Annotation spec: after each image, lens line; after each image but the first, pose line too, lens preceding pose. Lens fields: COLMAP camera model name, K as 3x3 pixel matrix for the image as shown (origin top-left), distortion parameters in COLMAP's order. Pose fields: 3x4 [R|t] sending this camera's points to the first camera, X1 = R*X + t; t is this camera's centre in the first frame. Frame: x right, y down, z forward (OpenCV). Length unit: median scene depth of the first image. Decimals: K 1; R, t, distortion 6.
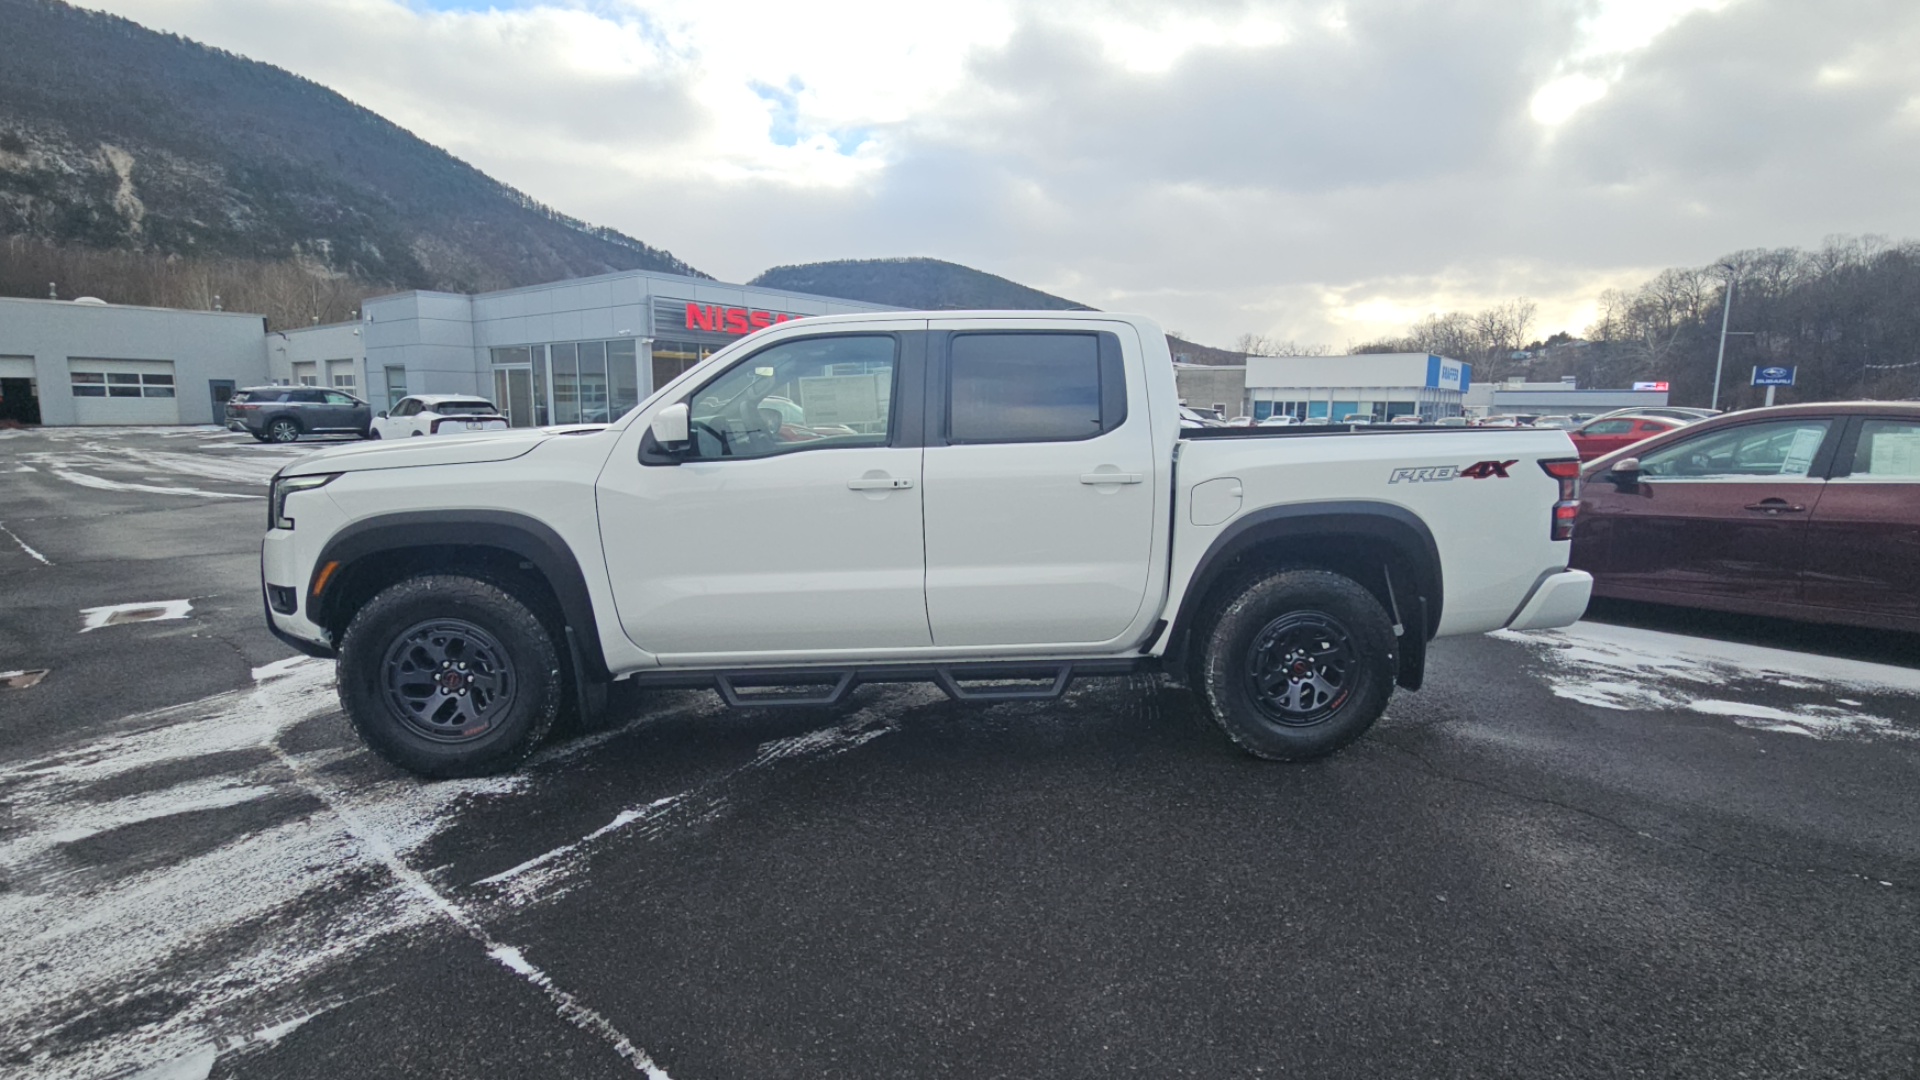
lens RADIAL K [[852.6, 0, 957.7], [0, 852.6, 536.5], [0, 0, 1]] dist [0.019052, -0.012464]
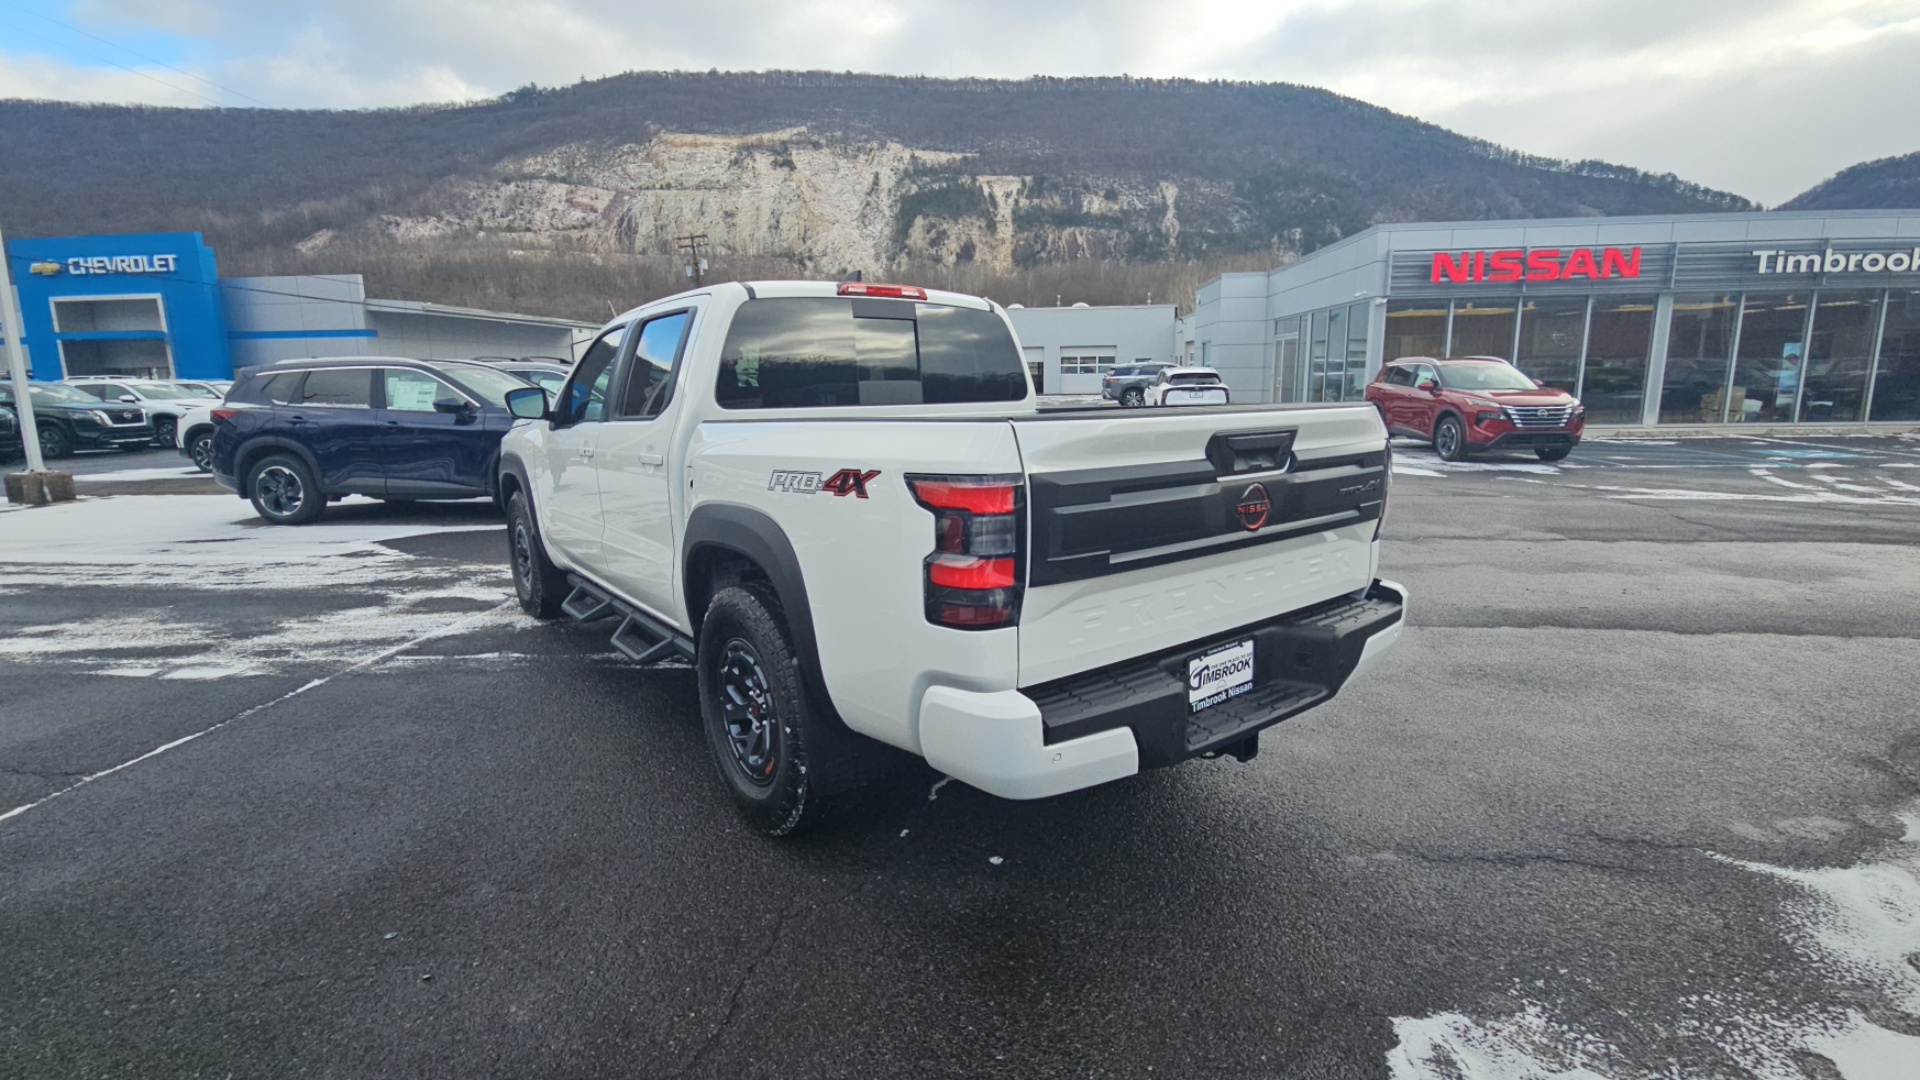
lens RADIAL K [[854.9, 0, 956.5], [0, 854.9, 534.8], [0, 0, 1]] dist [0.012936, -0.008287]
pose [[0.552896, 0.132812, -0.822598, 1.403732], [-0.102794, 0.990546, 0.090837, -0.125121], [0.826886, 0.034335, 0.561321, 0.858793]]
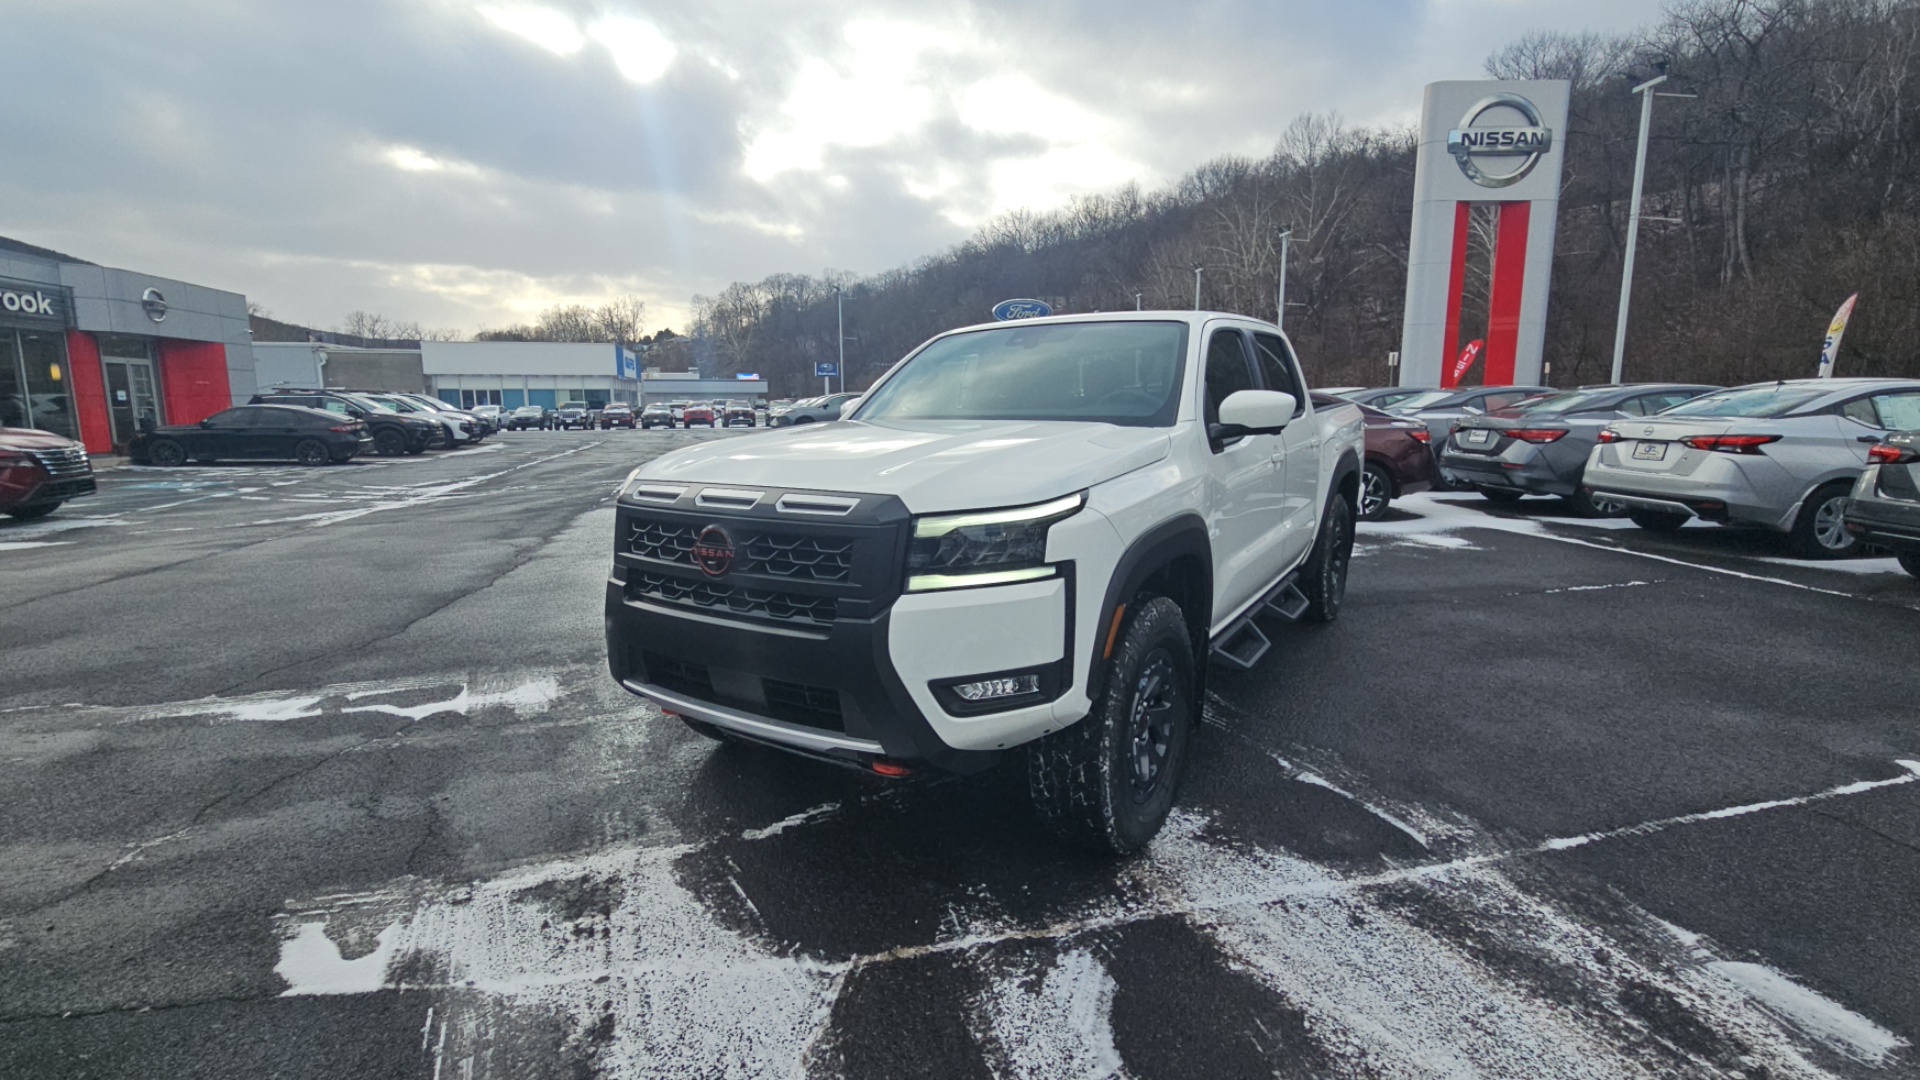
lens RADIAL K [[854.9, 0, 956.5], [0, 854.9, 534.8], [0, 0, 1]] dist [0.012936, -0.008287]
pose [[0.602172, -0.139311, 0.786118, -1.524266], [0.130208, 0.988611, 0.075456, -0.119110], [-0.787677, 0.056921, 0.613454, 0.707118]]
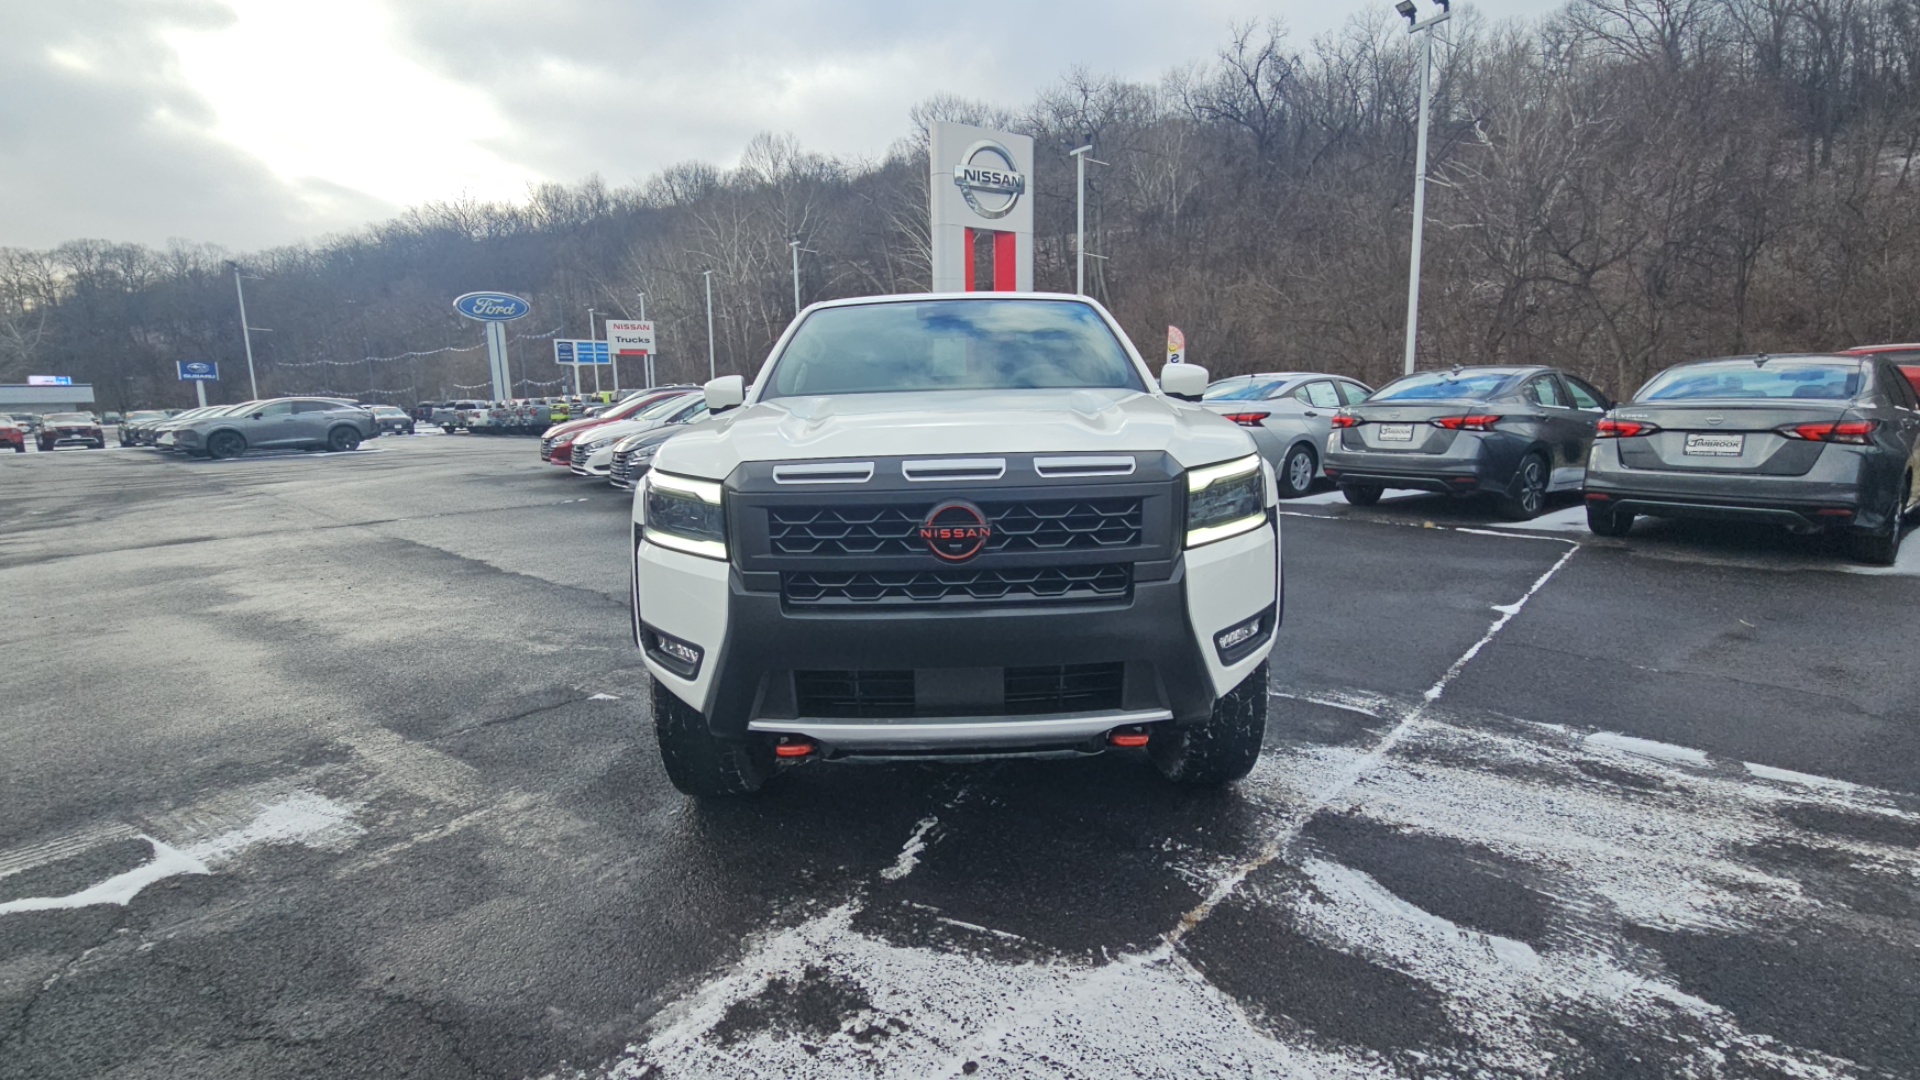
lens RADIAL K [[854.9, 0, 956.5], [0, 854.9, 534.8], [0, 0, 1]] dist [0.012936, -0.008287]
pose [[0.070841, -0.169944, 0.982904, -1.705614], [0.166880, 0.973511, 0.156292, -0.178454], [-0.983429, 0.152955, 0.097325, 1.333196]]
